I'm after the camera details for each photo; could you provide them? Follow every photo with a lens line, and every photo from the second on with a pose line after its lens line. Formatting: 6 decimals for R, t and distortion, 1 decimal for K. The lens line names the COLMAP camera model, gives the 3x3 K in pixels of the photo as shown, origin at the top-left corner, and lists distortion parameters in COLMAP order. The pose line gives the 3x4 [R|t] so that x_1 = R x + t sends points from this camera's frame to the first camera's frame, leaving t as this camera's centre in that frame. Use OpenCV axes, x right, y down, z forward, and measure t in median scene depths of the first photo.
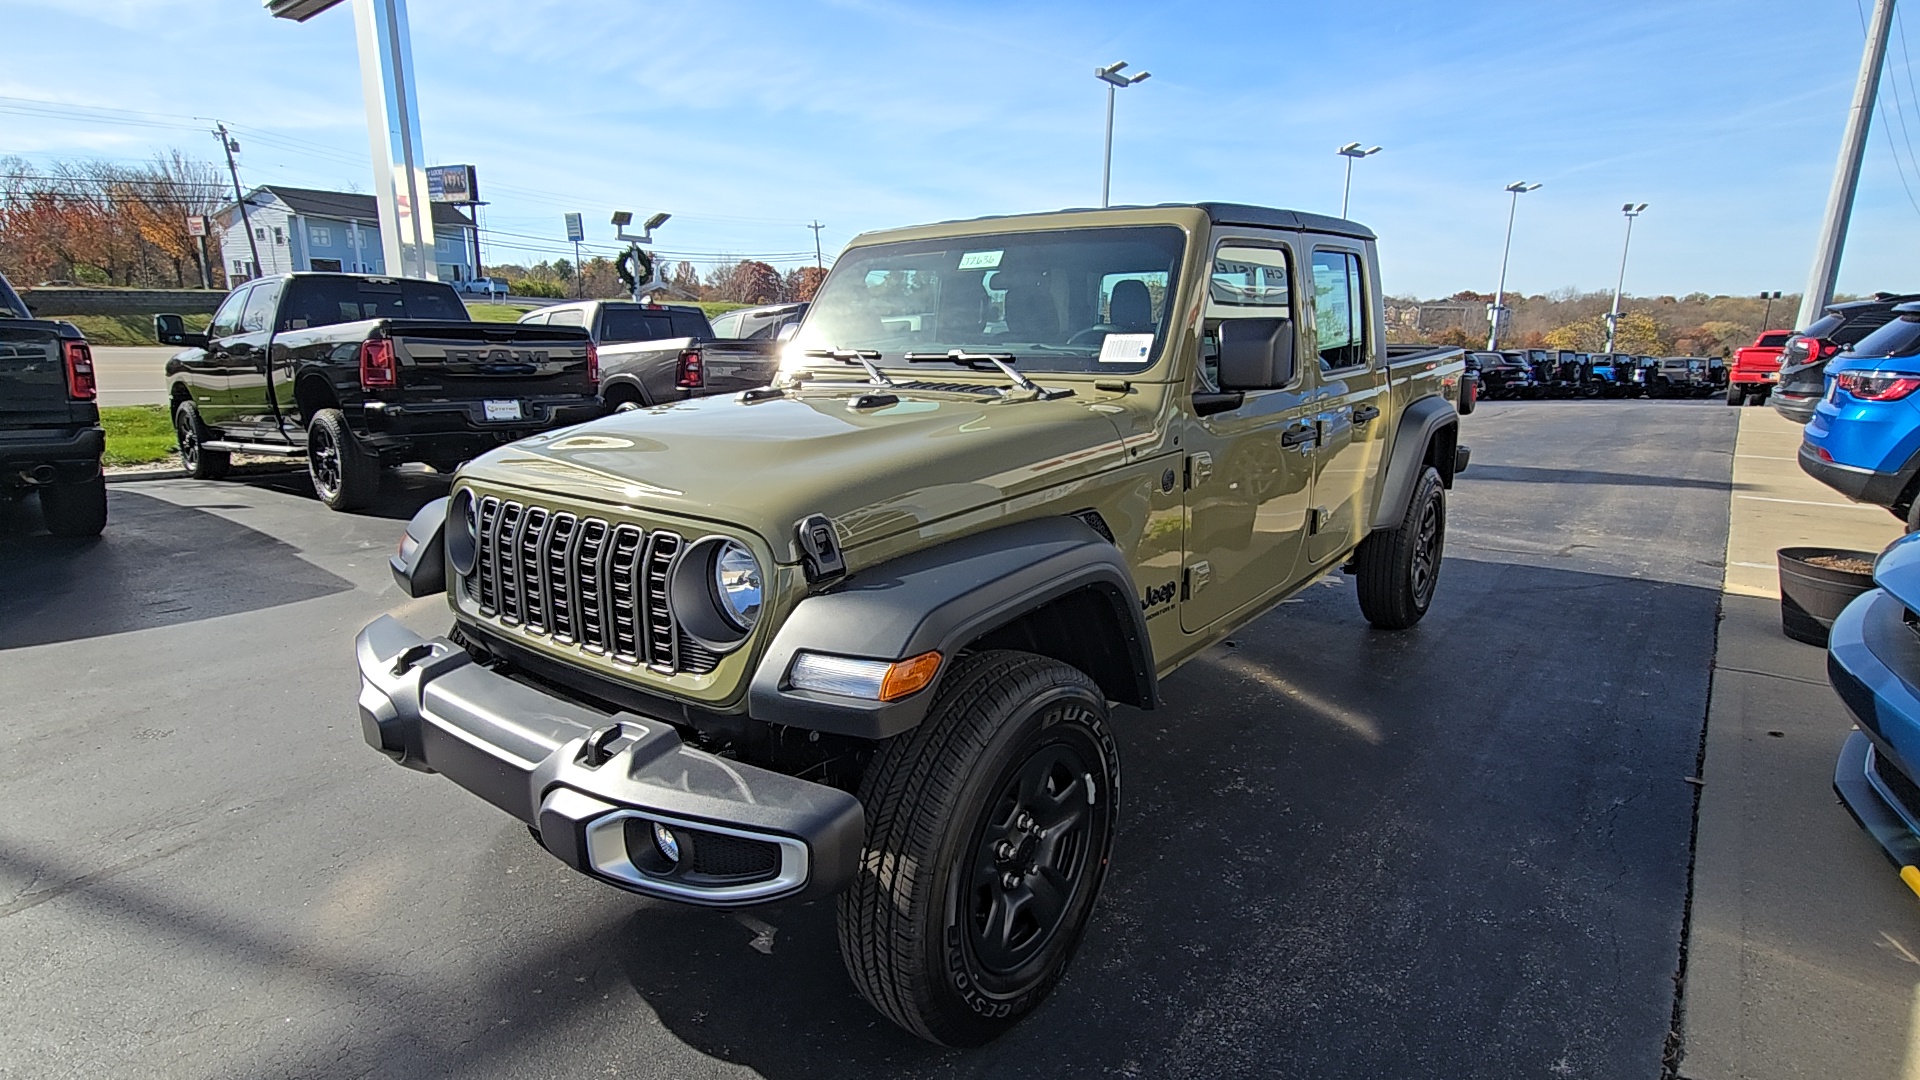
lens RADIAL K [[966.2, 0, 949.0], [0, 966.2, 544.7], [0, 0, 1]] dist [0.001315, -0.001084]
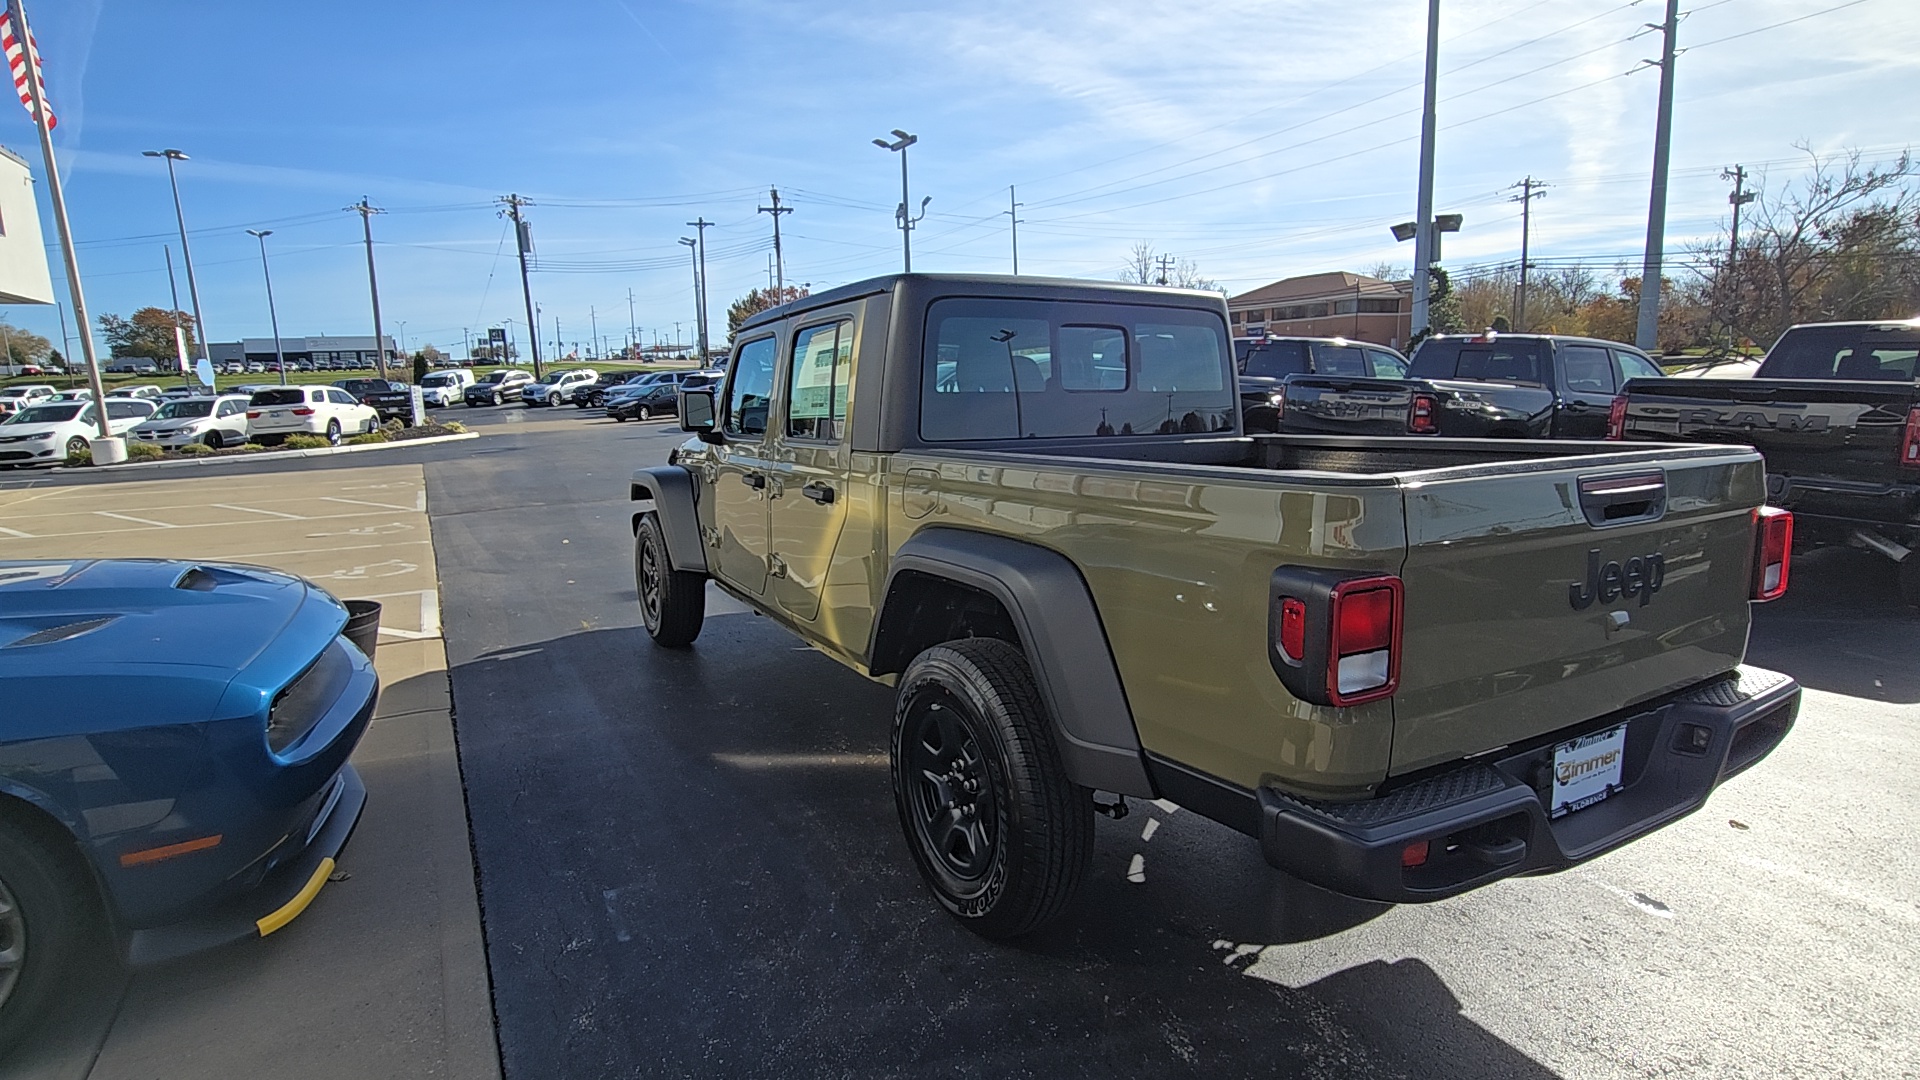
lens RADIAL K [[967.0, 0, 951.2], [0, 967.0, 548.4], [0, 0, 1]] dist [0.001112, -0.000624]
pose [[-0.372942, 0.159220, -0.914092, 0.170256], [-0.199519, 0.948359, 0.246591, -0.046608], [0.906149, 0.274342, -0.321916, 0.197095]]
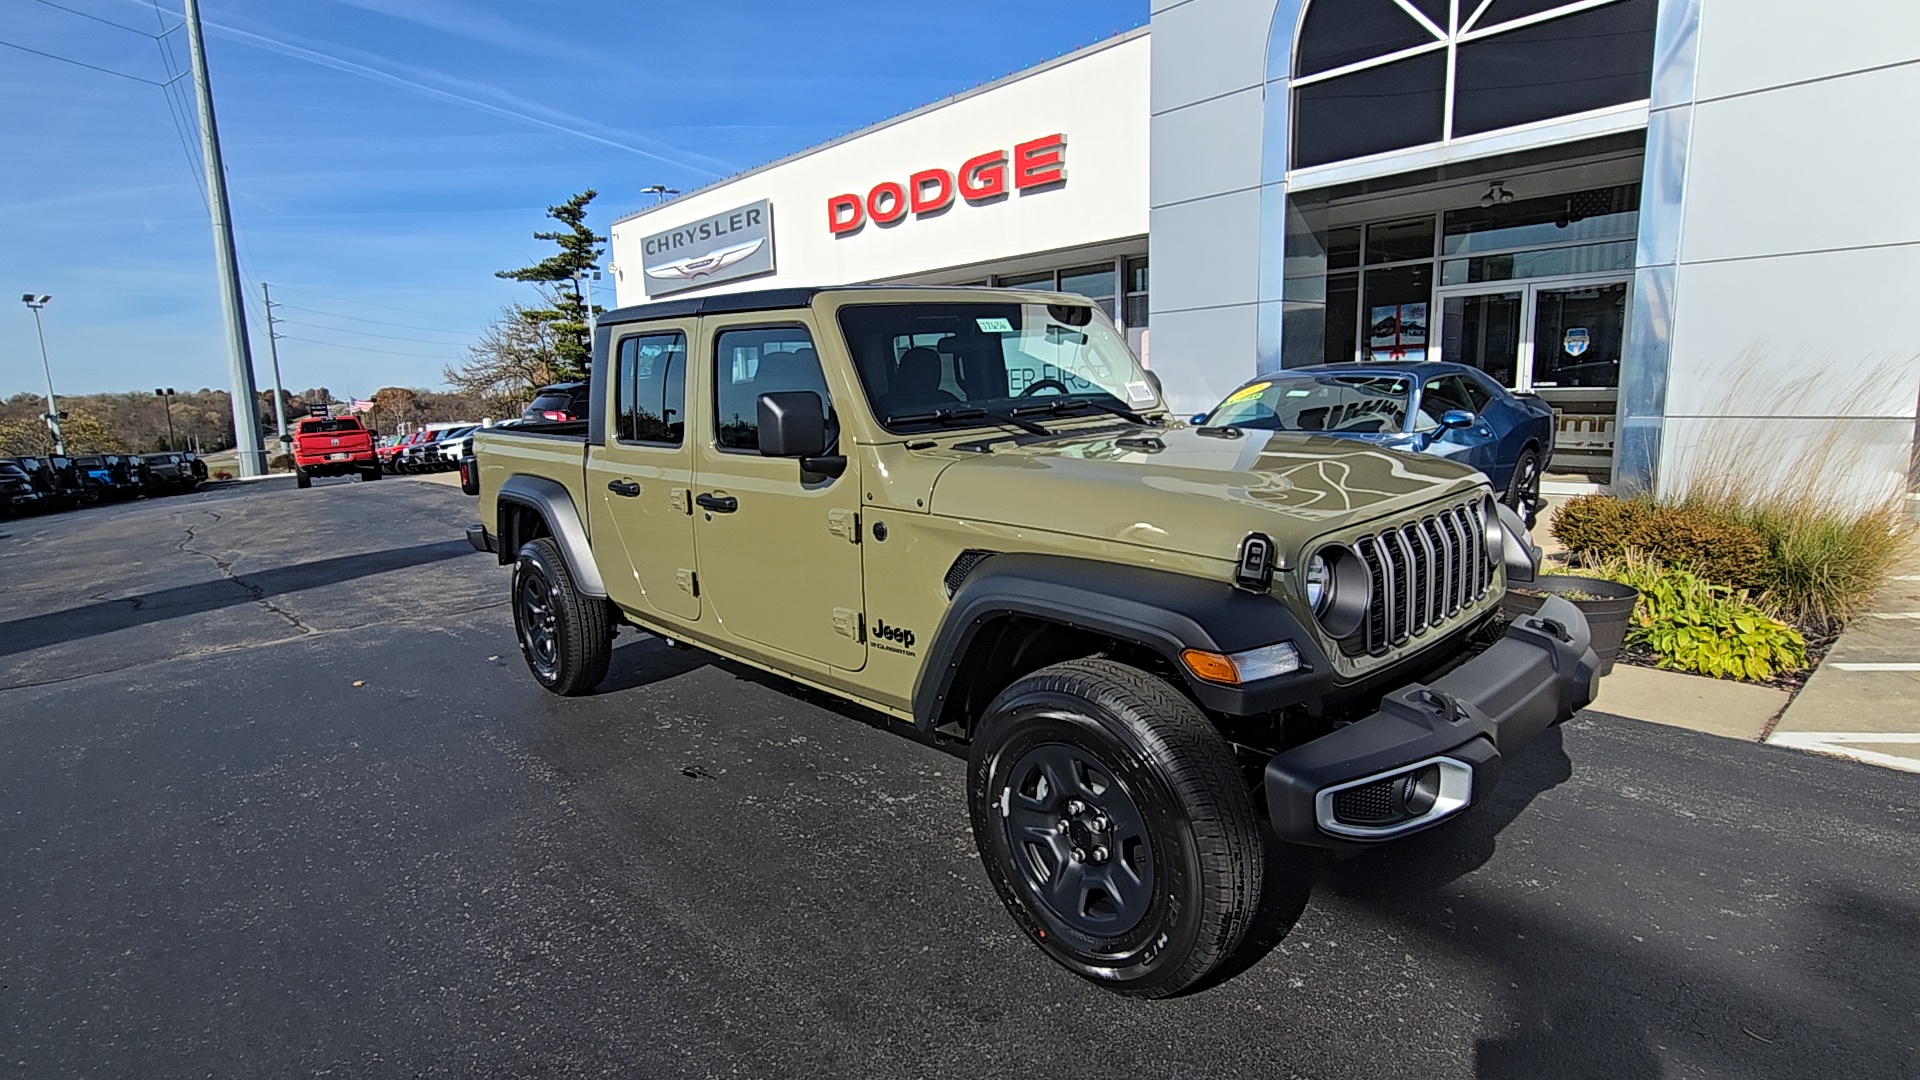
lens RADIAL K [[967.5, 0, 950.8], [0, 967.5, 548.5], [0, 0, 1]] dist [0.000817, -0.001209]
pose [[0.165964, -0.177474, 0.970030, -0.127509], [0.267336, 0.954933, 0.128973, -0.023287], [-0.949204, 0.237919, 0.205929, 0.099478]]
